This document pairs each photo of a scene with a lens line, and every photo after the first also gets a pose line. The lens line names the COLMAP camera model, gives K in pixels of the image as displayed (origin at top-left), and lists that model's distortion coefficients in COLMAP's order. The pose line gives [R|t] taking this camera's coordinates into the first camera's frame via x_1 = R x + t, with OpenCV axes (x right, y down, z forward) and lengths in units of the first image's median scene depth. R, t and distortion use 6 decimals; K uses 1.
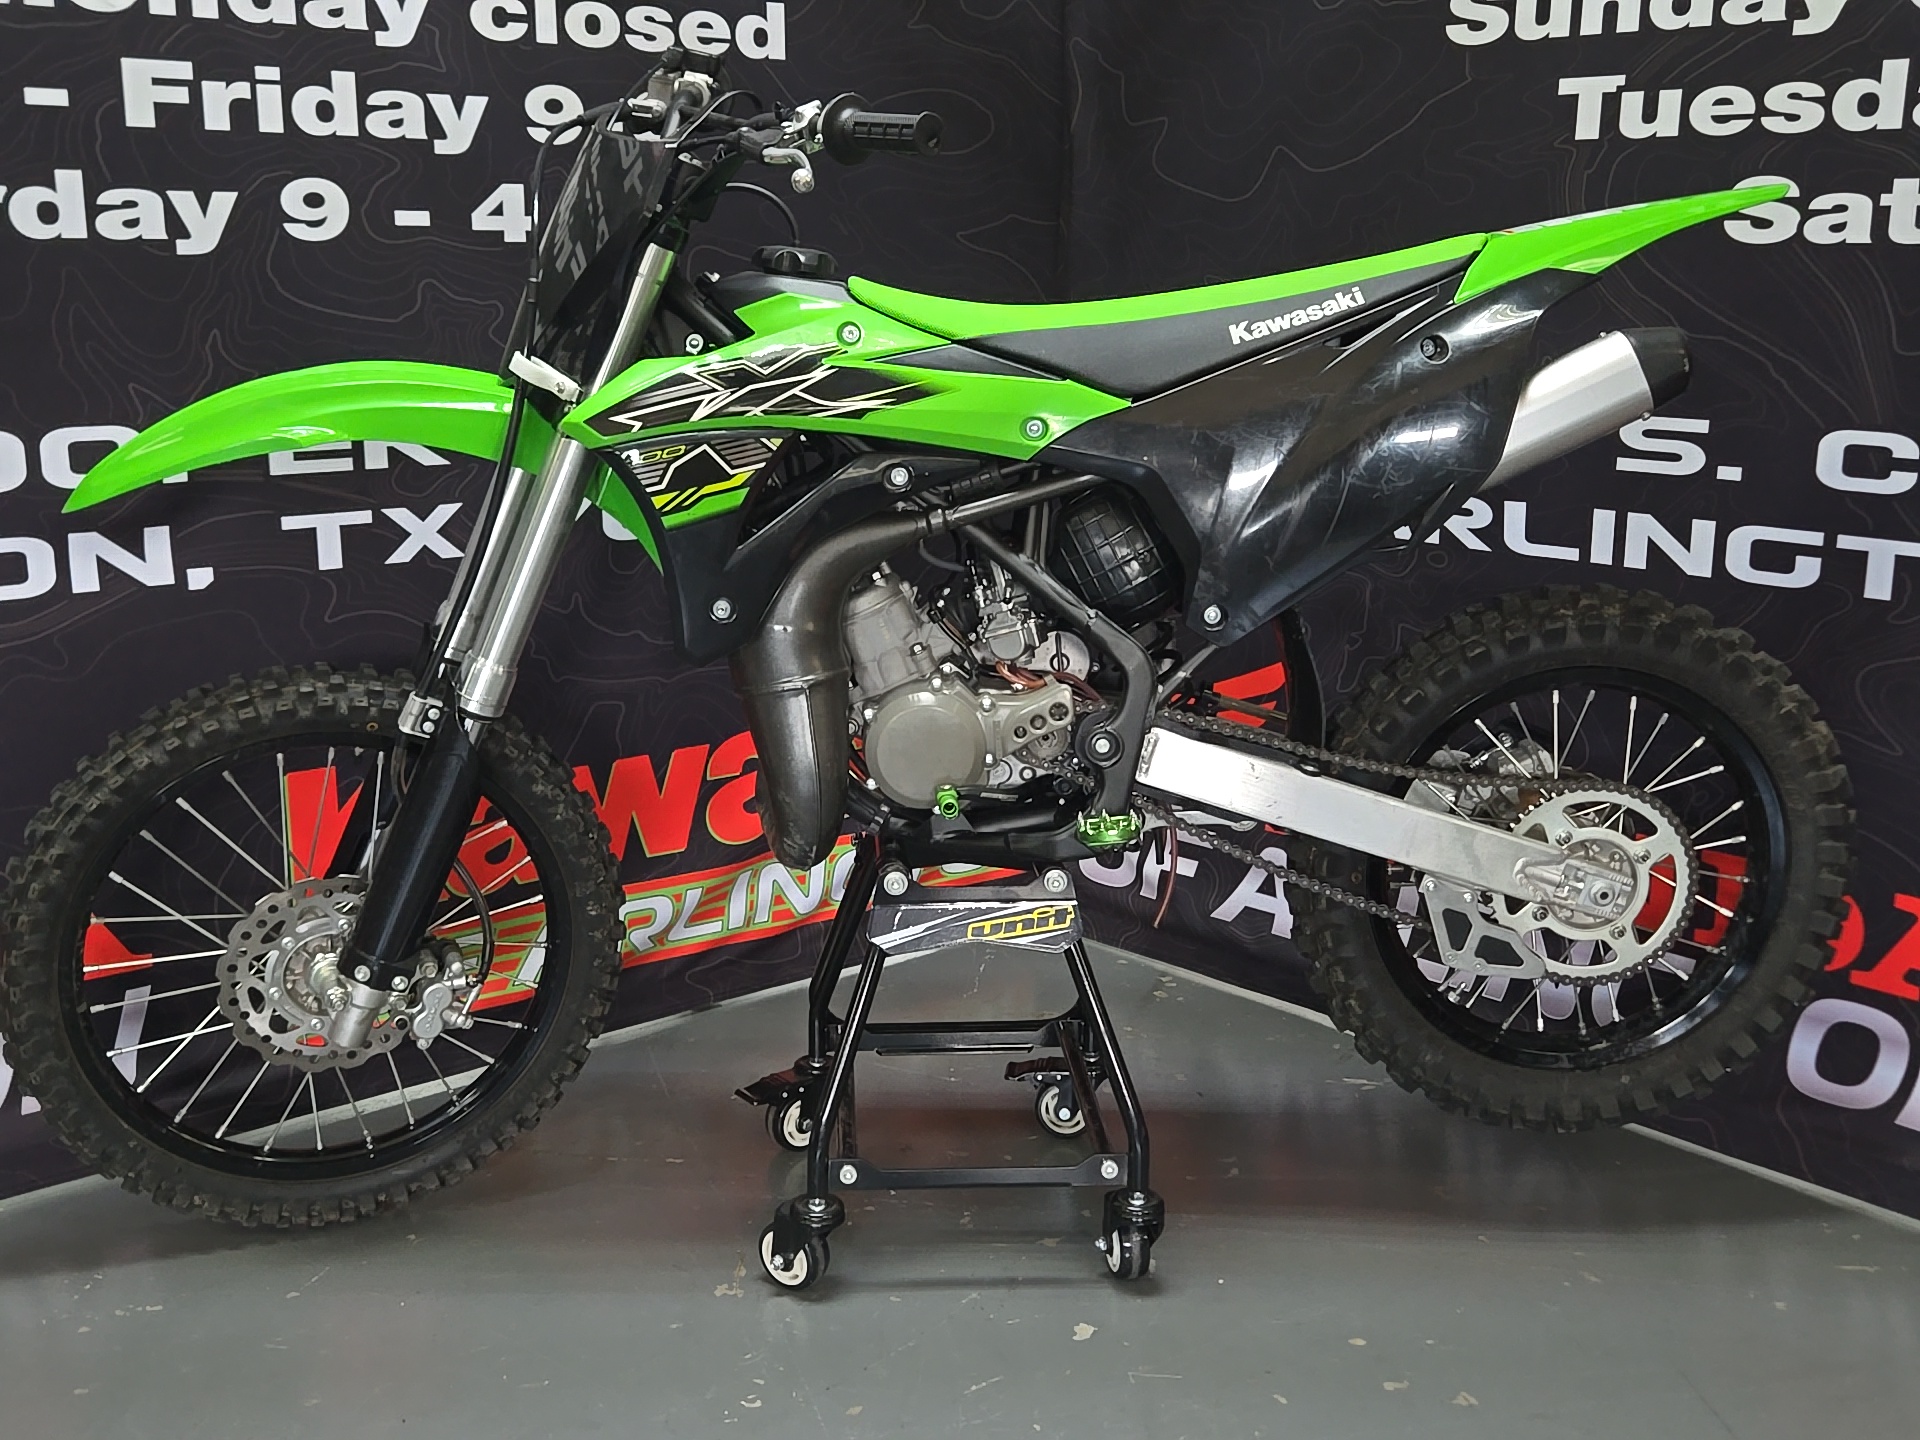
lens RADIAL K [[2022.8, 0, 919.7], [0, 2022.8, 738.6], [0, 0, 1]] dist [0.054122, 0.000000]
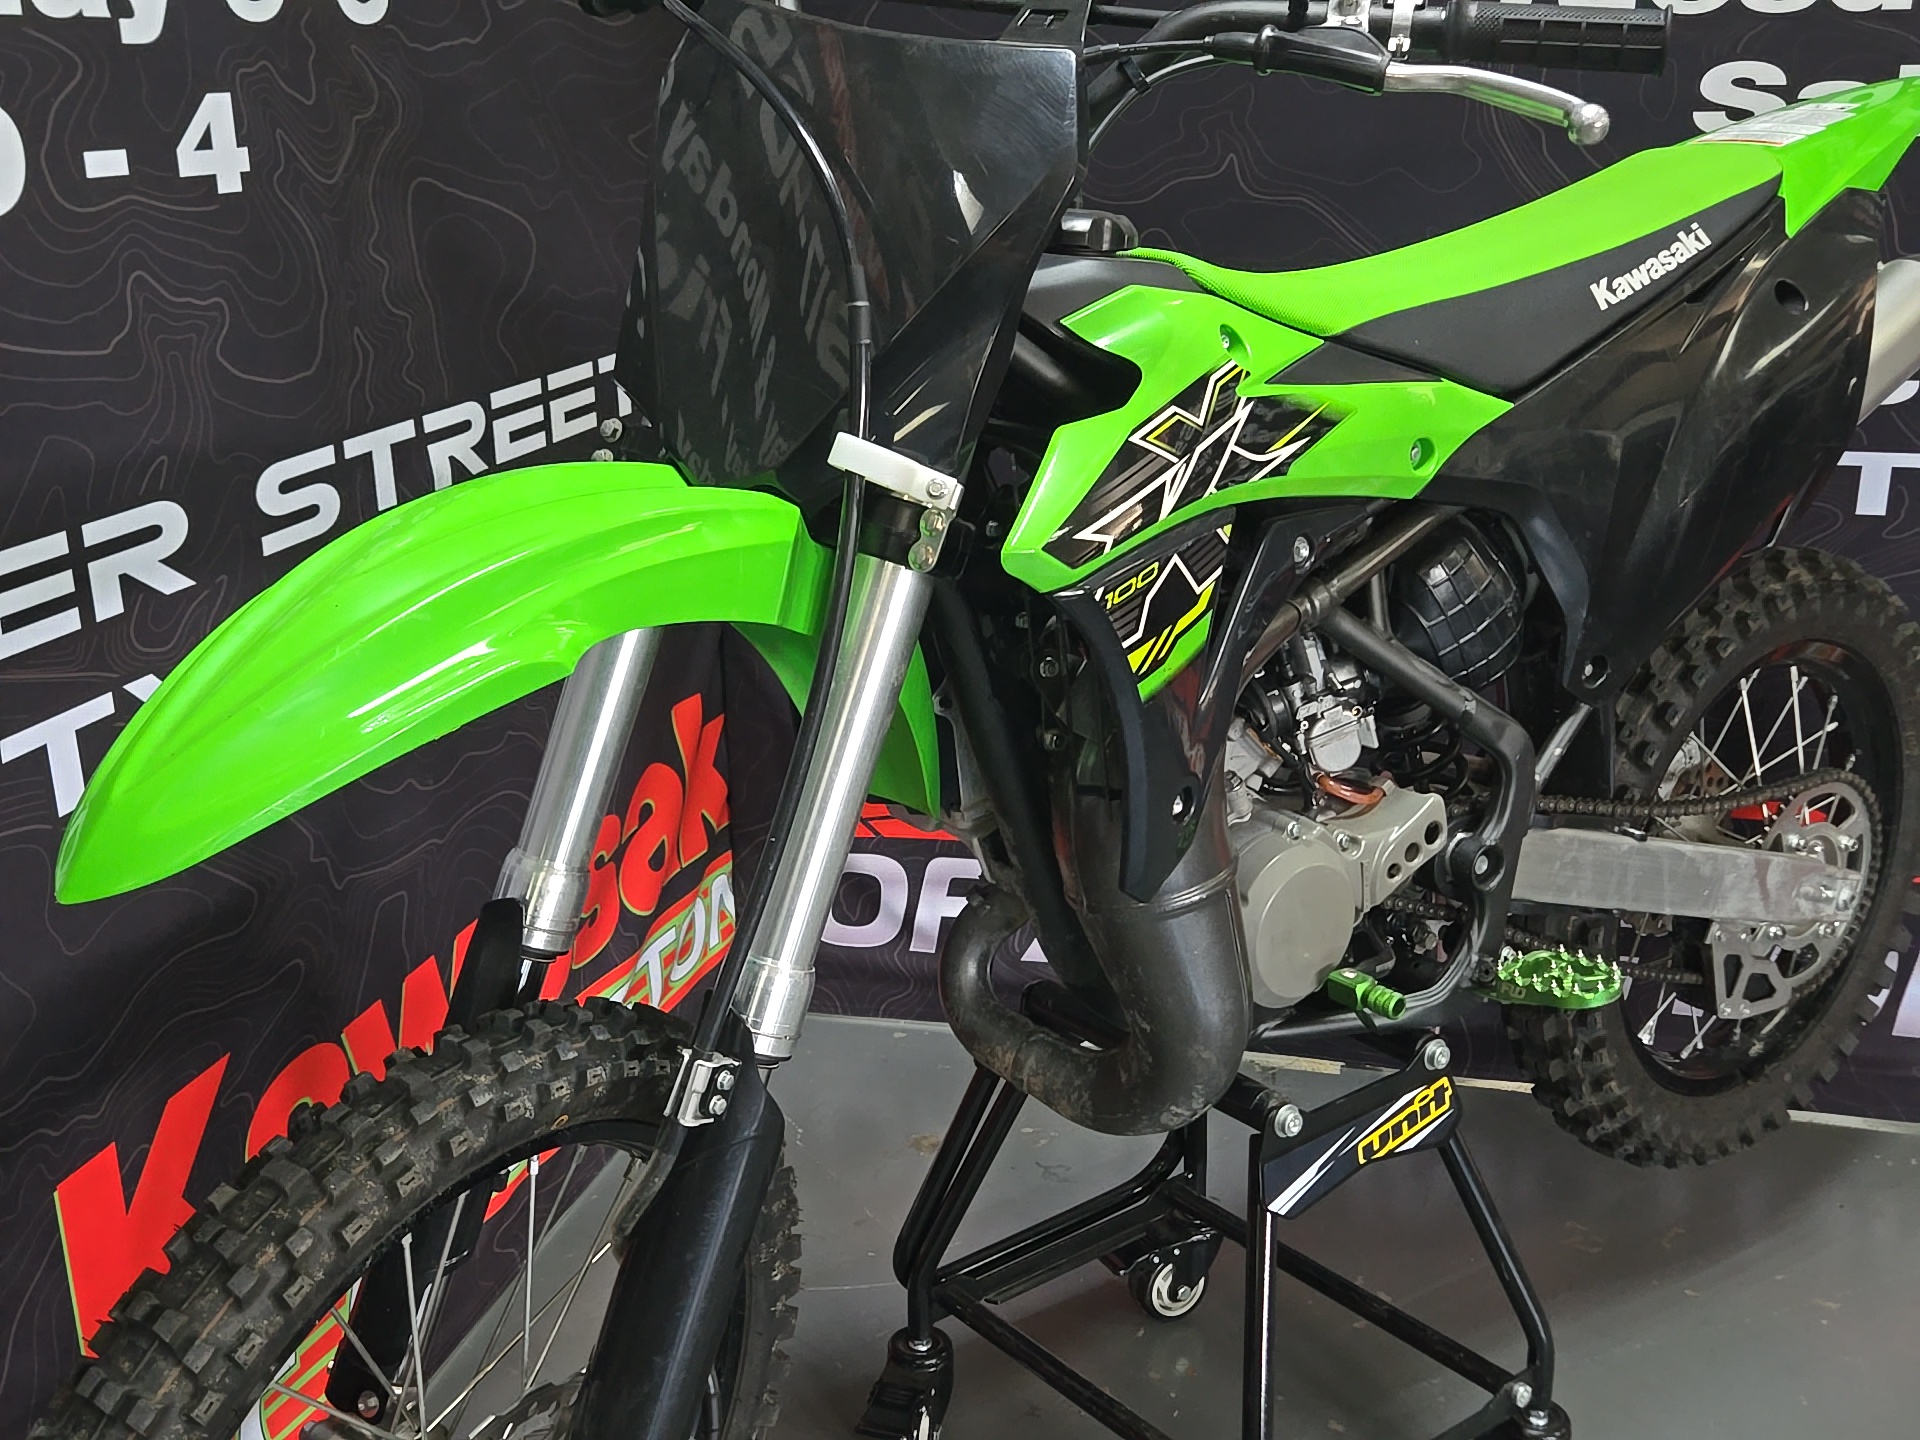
lens RADIAL K [[2022.8, 0, 891.7], [0, 2022.8, 733.3], [0, 0, 1]] dist [0.054122, 0.000000]
pose [[0.826230, -0.189783, 0.530402, -0.445501], [0.147517, 0.981578, 0.121424, -0.155806], [-0.543675, -0.022081, 0.839005, 0.461457]]
